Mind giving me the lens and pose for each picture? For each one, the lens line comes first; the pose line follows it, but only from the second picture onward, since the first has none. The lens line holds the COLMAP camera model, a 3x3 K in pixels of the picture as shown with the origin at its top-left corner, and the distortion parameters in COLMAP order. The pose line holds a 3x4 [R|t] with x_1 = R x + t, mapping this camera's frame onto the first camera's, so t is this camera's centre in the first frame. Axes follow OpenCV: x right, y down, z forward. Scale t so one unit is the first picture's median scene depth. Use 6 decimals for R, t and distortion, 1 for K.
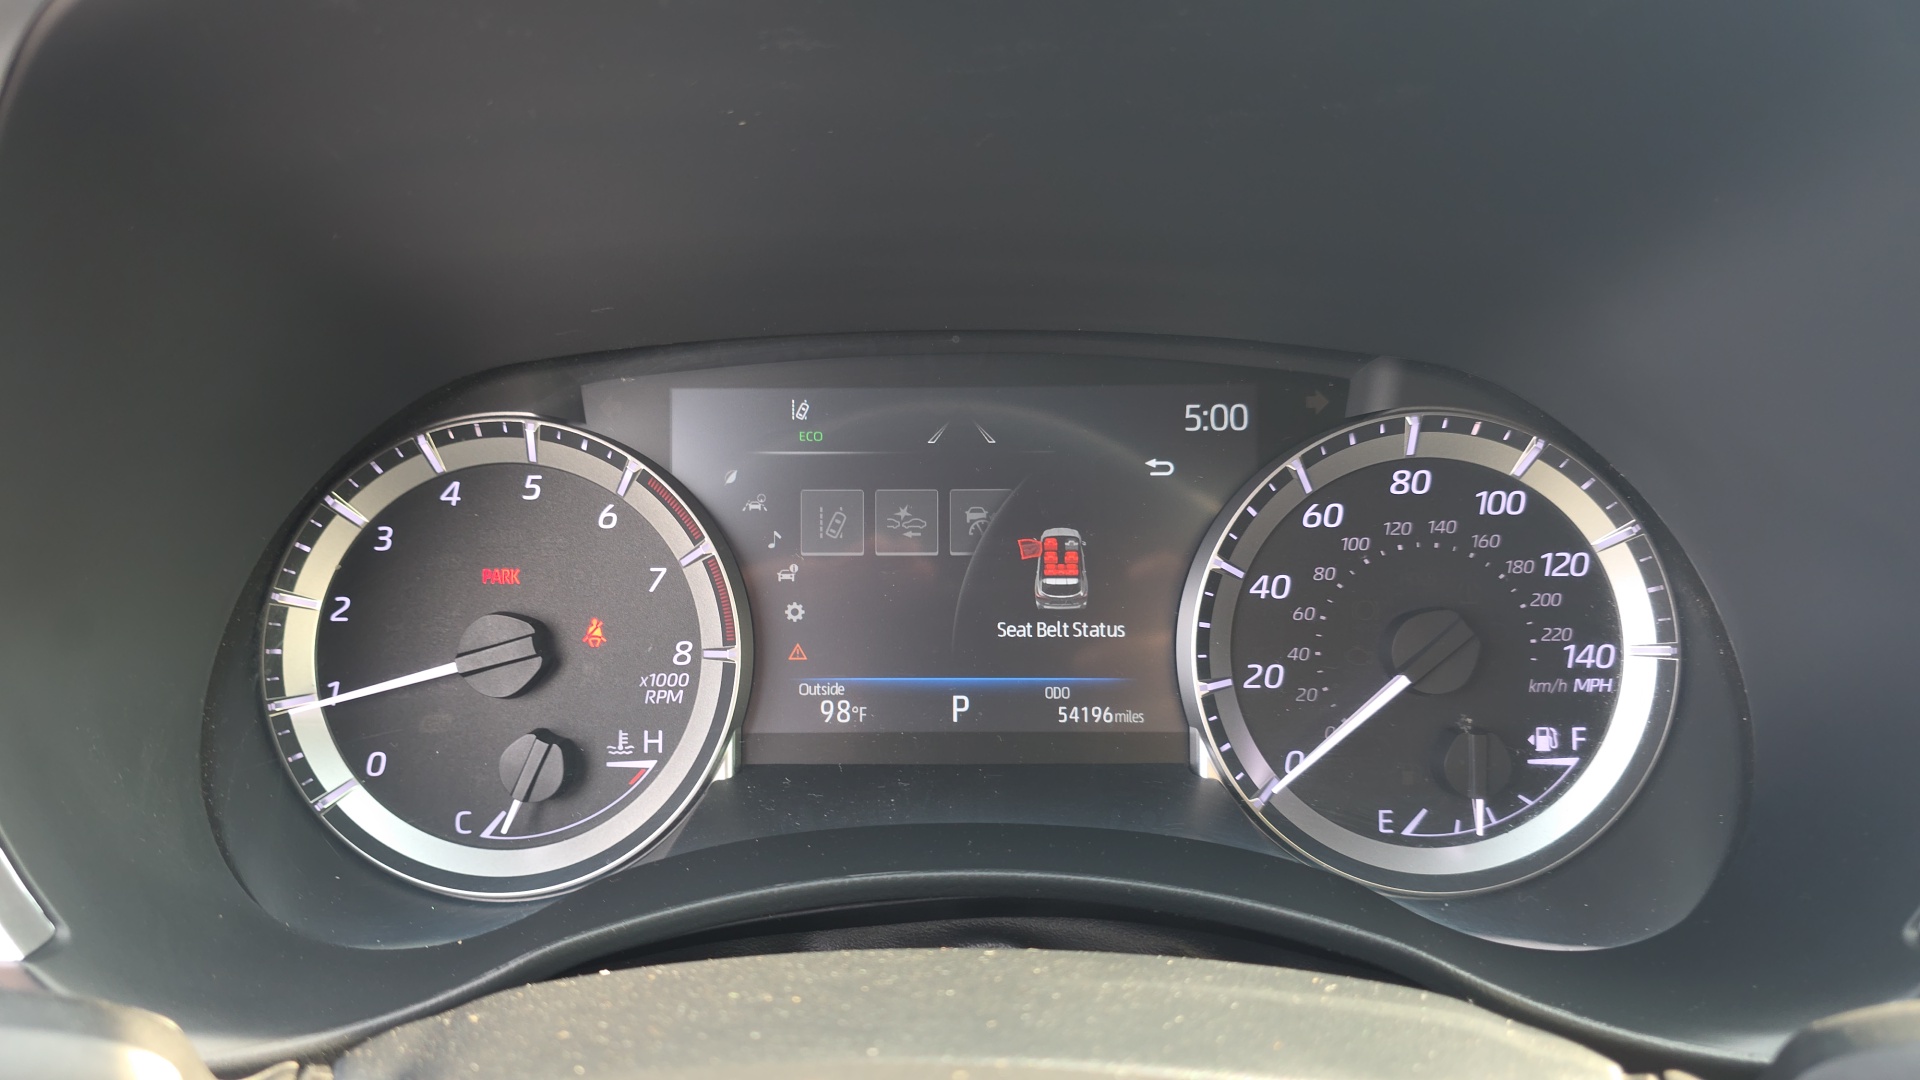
lens RADIAL K [[1308.5, 0, 931.4], [0, 1308.5, 552.4], [0, 0, 1]] dist [0.041108, -0.052208]
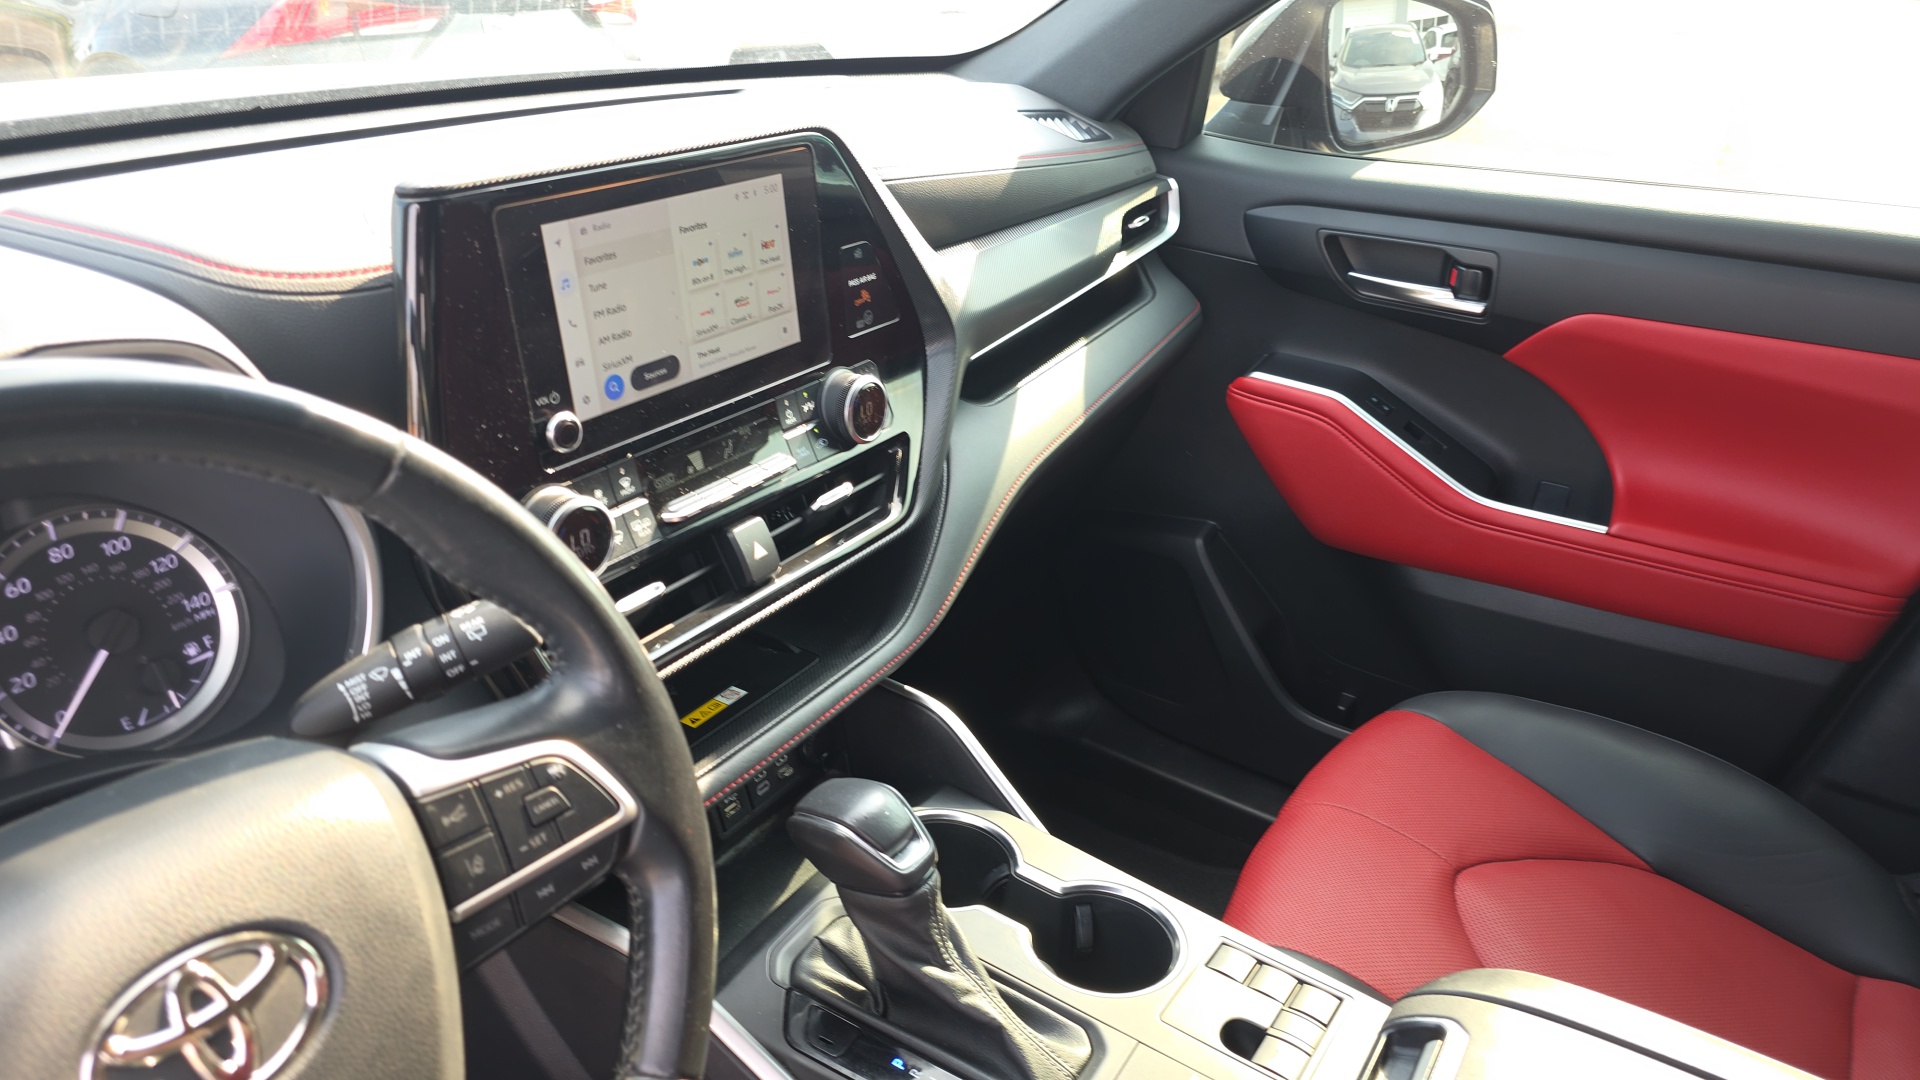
lens RADIAL K [[1308.5, 0, 998.9], [0, 1308.5, 530.5], [0, 0, 1]] dist [0.041108, -0.052208]
pose [[0.519697, -0.346834, 0.780782, -0.383364], [0.297519, 0.930156, 0.215156, -0.088894], [-0.800873, 0.120481, 0.586589, -1.139091]]
